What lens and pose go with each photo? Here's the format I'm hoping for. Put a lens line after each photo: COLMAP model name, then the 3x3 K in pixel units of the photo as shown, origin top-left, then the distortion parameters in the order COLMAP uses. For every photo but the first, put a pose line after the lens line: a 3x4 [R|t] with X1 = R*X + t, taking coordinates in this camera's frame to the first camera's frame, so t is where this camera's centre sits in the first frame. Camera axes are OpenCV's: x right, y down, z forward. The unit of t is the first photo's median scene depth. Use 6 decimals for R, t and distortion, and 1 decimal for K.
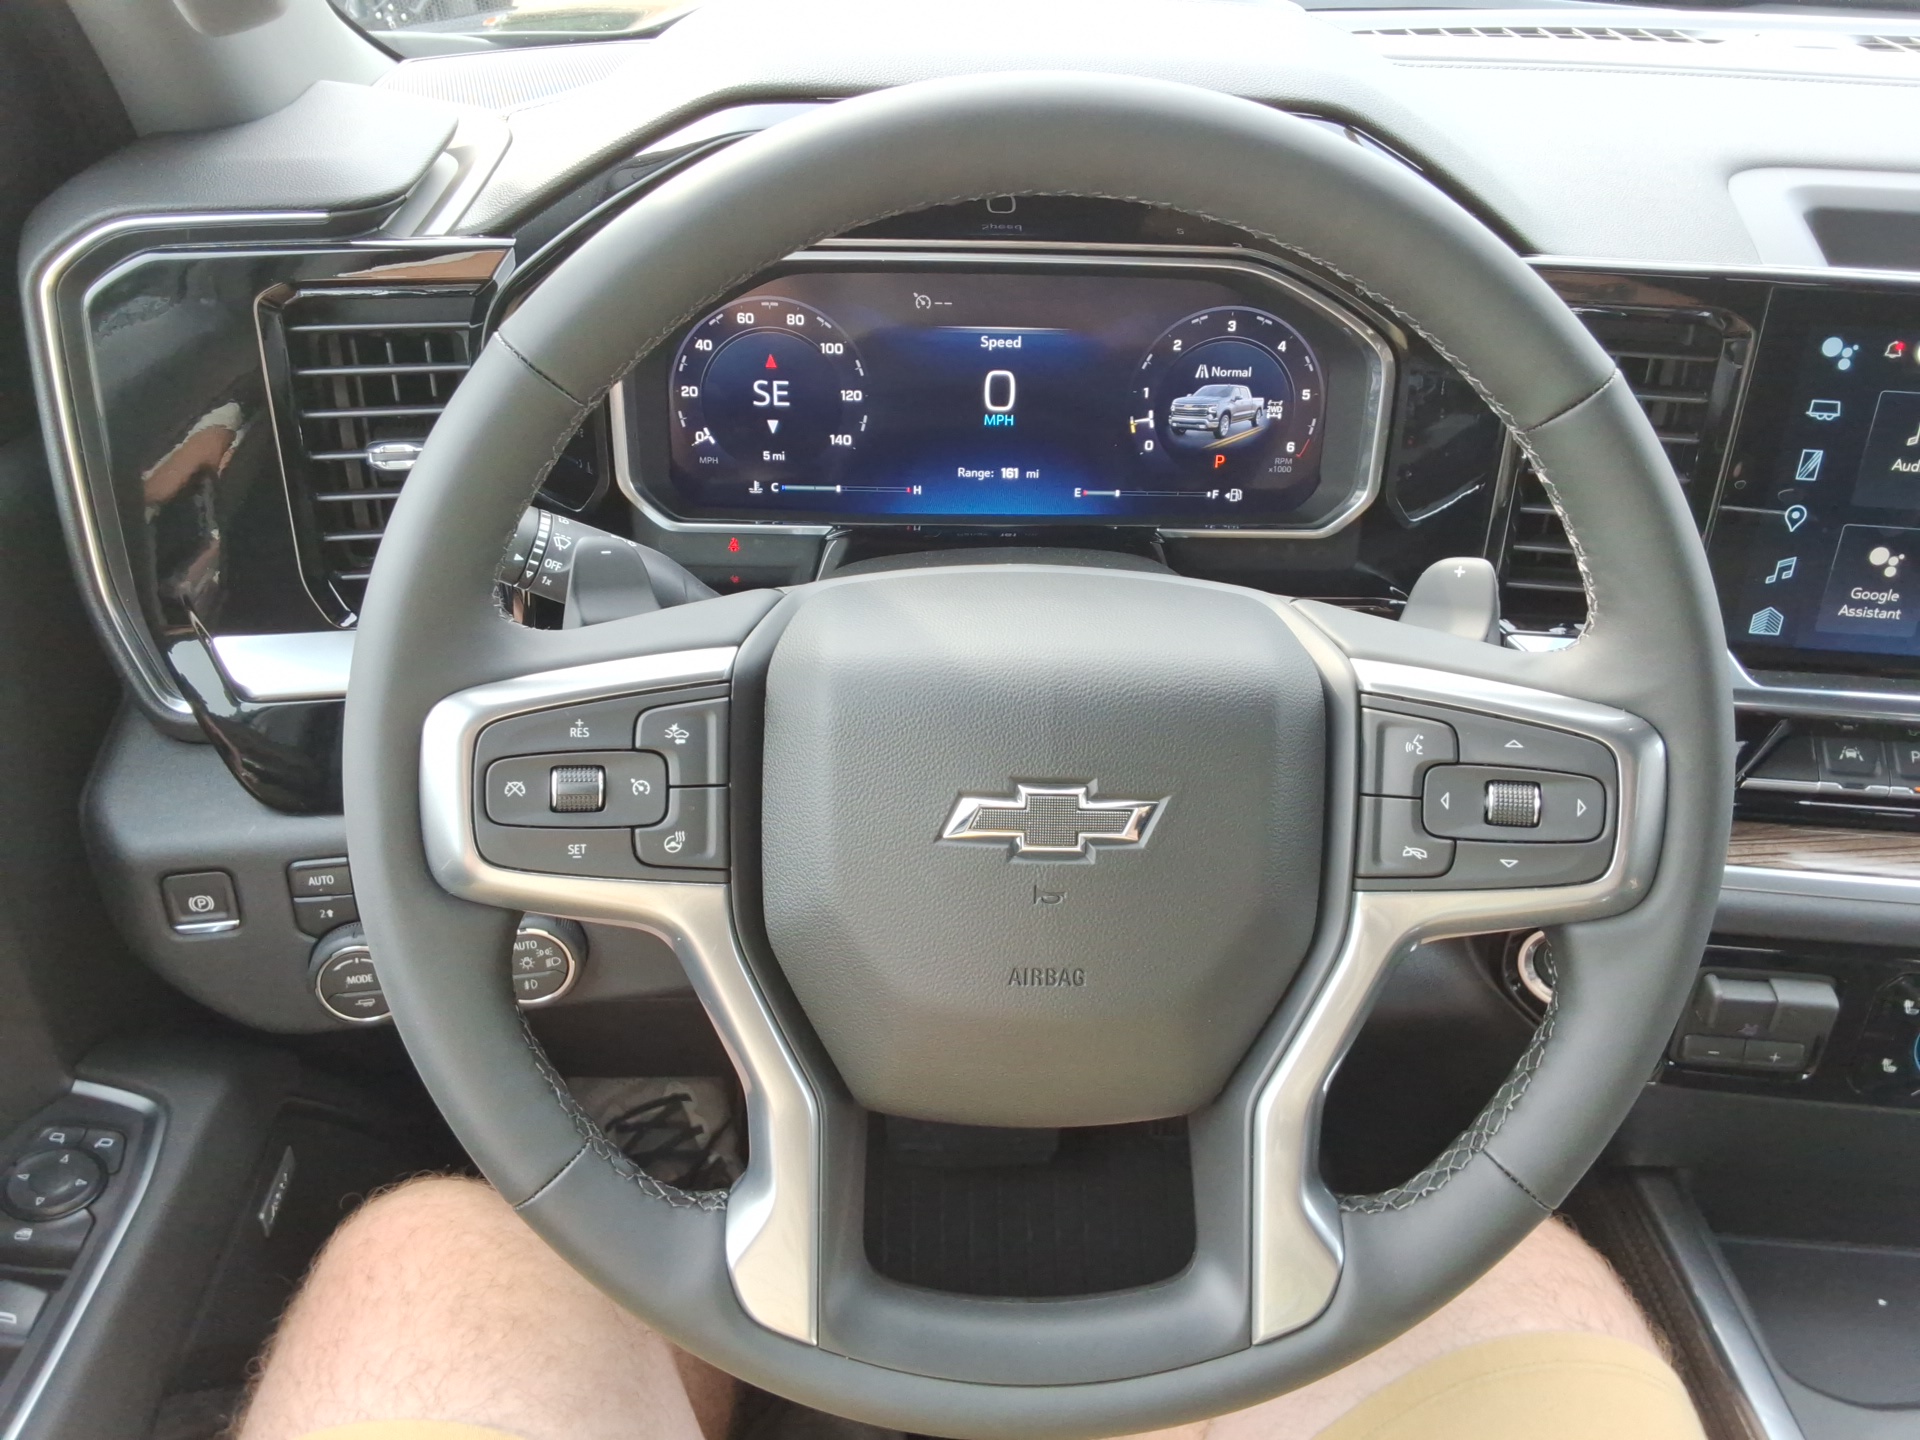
lens RADIAL K [[1564.4, 0, 982.2], [0, 1564.4, 705.8], [0, 0, 1]] dist [0.154600, -0.286583]
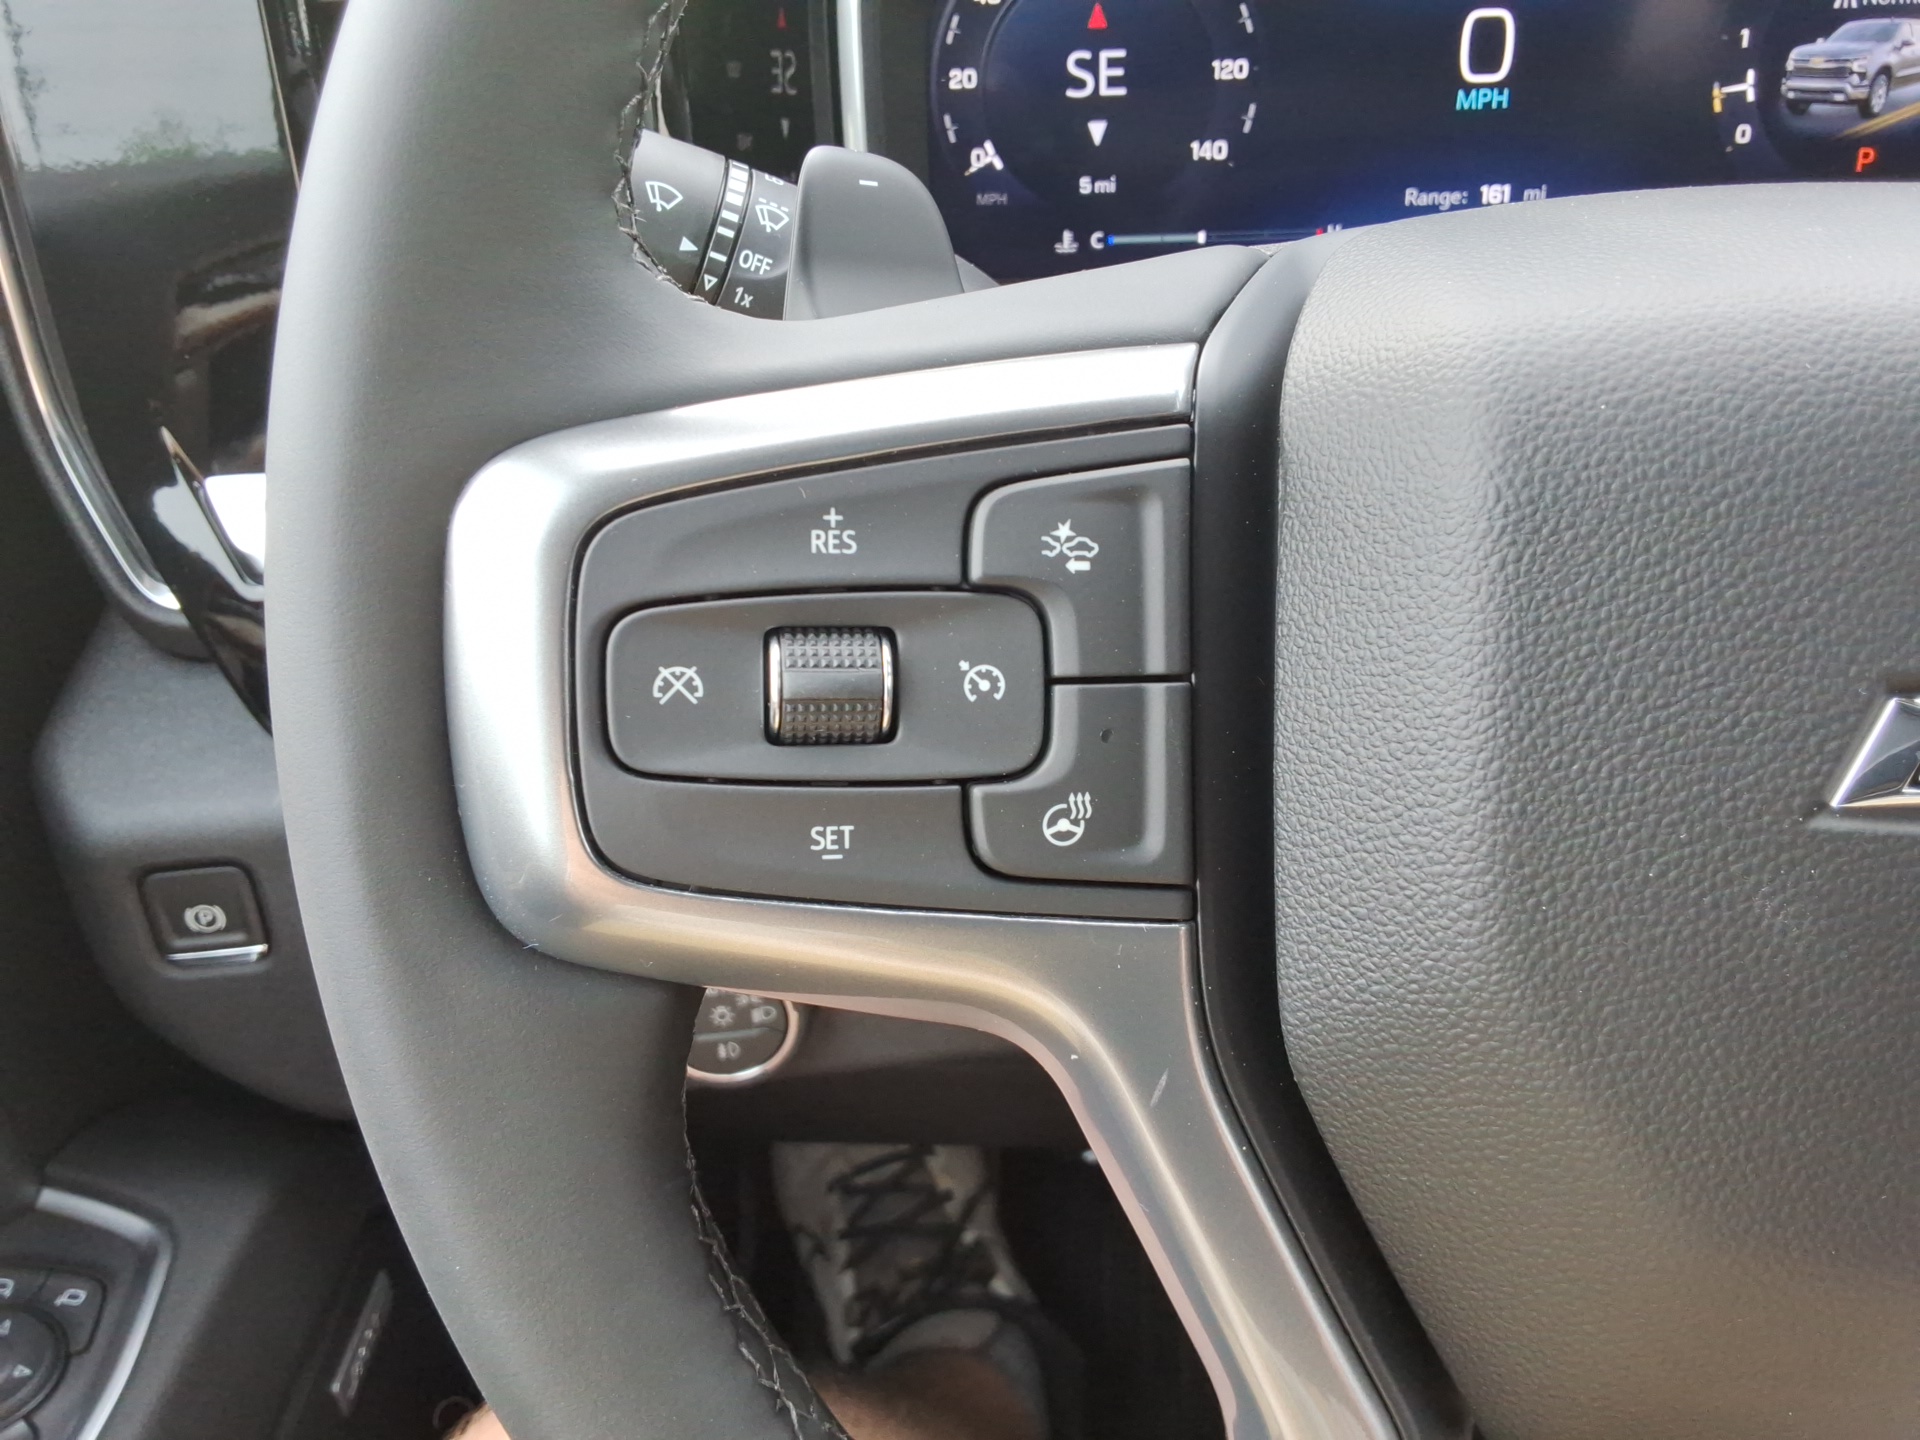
lens RADIAL K [[1585.8, 0, 983.6], [0, 1585.8, 711.3], [0, 0, 1]] dist [0.097134, -0.152066]
pose [[0.993083, -0.010603, -0.116936, -0.118162], [0.013108, 0.999700, 0.020676, 0.035320], [0.116682, -0.022066, 0.992924, 0.419105]]
